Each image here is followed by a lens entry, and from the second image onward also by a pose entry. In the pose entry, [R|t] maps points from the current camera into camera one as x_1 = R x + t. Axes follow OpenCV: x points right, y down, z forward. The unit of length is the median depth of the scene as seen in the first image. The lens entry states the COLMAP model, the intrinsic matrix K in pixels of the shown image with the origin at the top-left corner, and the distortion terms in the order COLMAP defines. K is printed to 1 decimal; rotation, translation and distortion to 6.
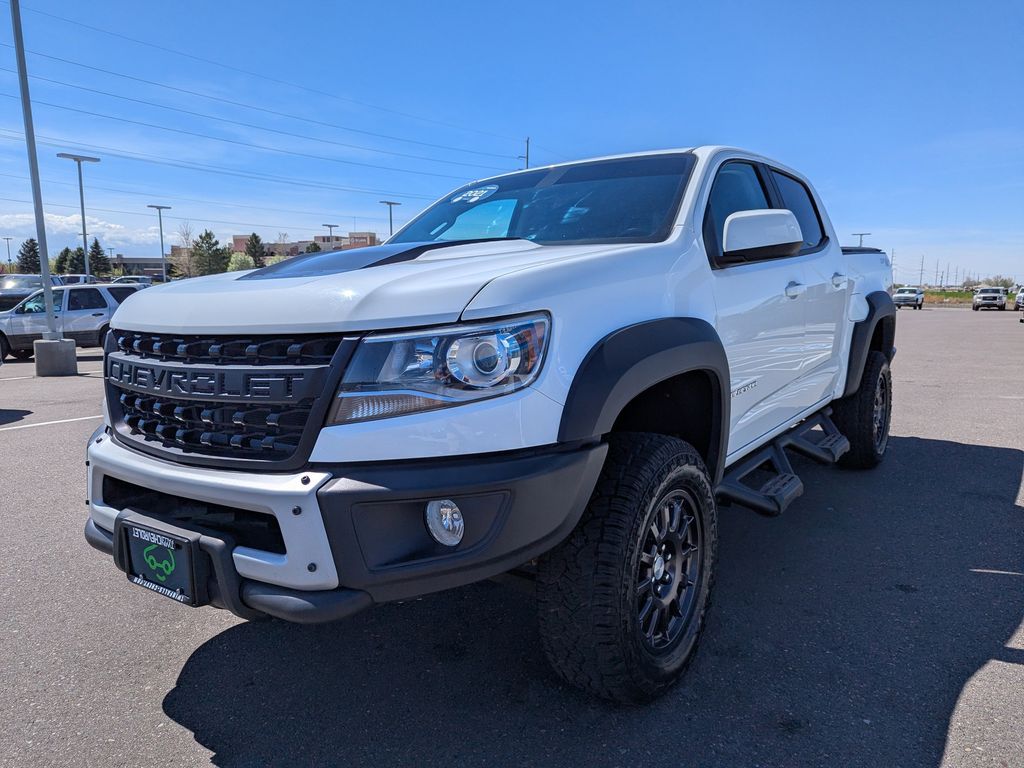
lens RADIAL K [[719.1, 0, 509.3], [0, 719.1, 392.2], [0, 0, 1]] dist [0.050973, -0.049539]
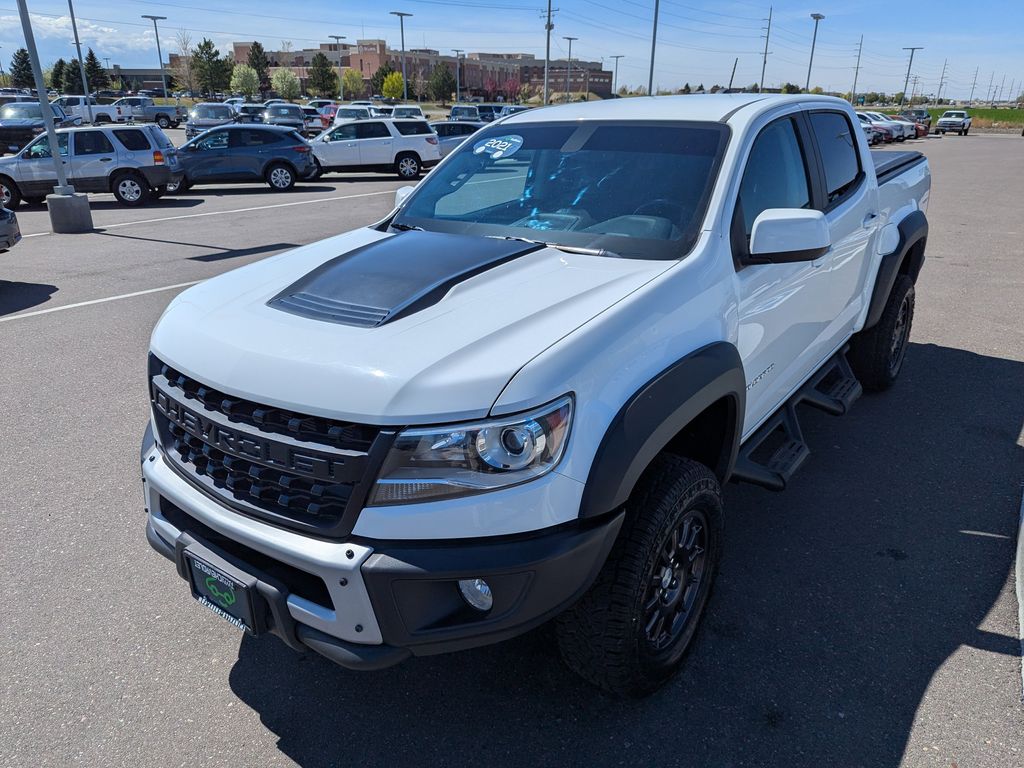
lens RADIAL K [[719.5, 0, 514.4], [0, 719.5, 377.3], [0, 0, 1]] dist [0.061803, -0.067358]
pose [[0.999798, 0.011844, -0.016240, -0.011662], [-0.008115, 0.977027, 0.212959, -0.304012], [0.018389, -0.212784, 0.976926, -0.018870]]
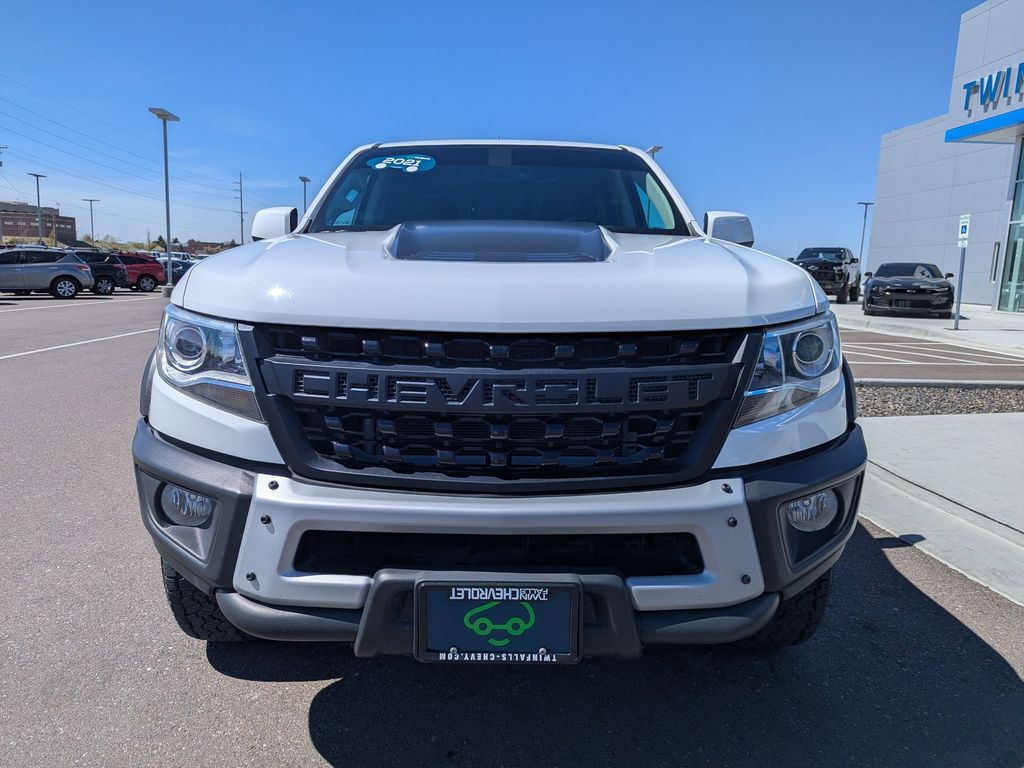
lens RADIAL K [[714.9, 0, 501.9], [0, 714.9, 381.1], [0, 0, 1]] dist [0.045940, -0.035844]
pose [[0.812219, -0.061771, 0.580073, -0.831556], [0.049627, 0.998090, 0.036797, -0.051436], [-0.581238, -0.001099, 0.813733, 0.331480]]
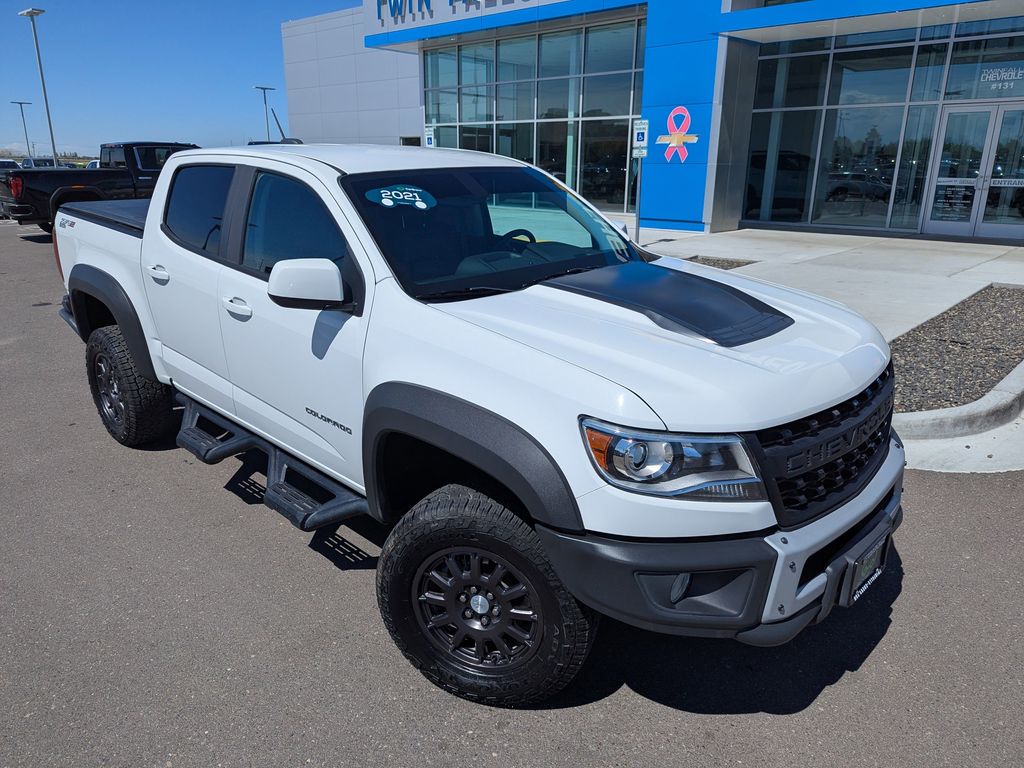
lens RADIAL K [[715.7, 0, 512.0], [0, 715.7, 384.0], [0, 0, 1]] dist [0.045305, -0.037712]
pose [[0.153049, -0.286471, 0.945785, -1.557283], [0.132895, 0.954334, 0.267555, -0.463205], [-0.979242, 0.084741, 0.184130, 1.228577]]
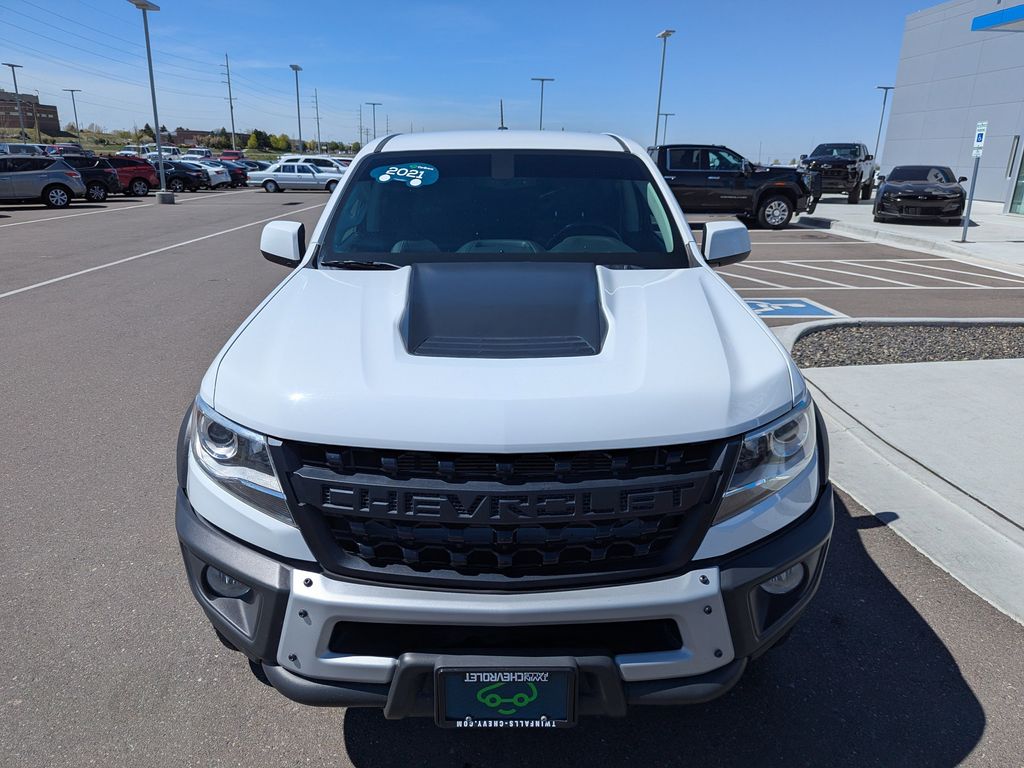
lens RADIAL K [[715.7, 0, 512.0], [0, 715.7, 384.0], [0, 0, 1]] dist [0.045305, -0.037712]
pose [[0.807658, -0.156891, 0.568395, -0.850788], [0.059197, 0.980657, 0.186570, -0.299319], [-0.586672, -0.117038, 0.801323, 0.278705]]
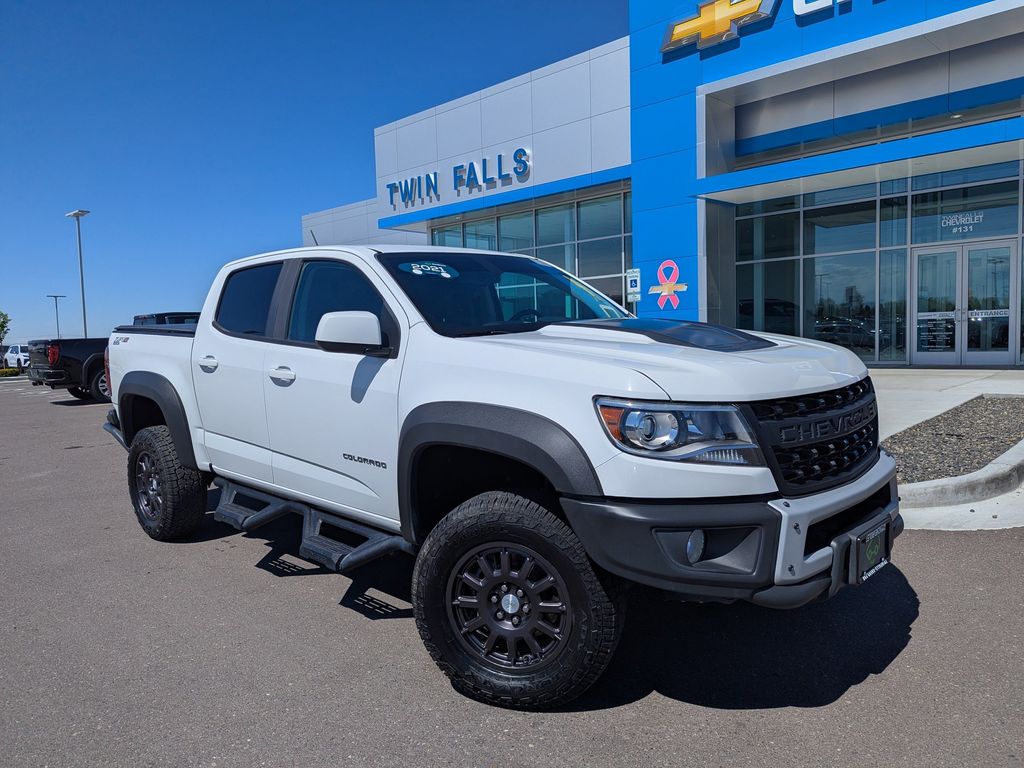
lens RADIAL K [[713.6, 0, 509.5], [0, 713.6, 385.0], [0, 0, 1]] dist [0.045515, -0.033259]
pose [[0.159267, -0.070672, 0.984703, -1.756141], [0.170358, 0.984439, 0.043100, -0.234990], [-0.972426, 0.160888, 0.168828, 1.258749]]
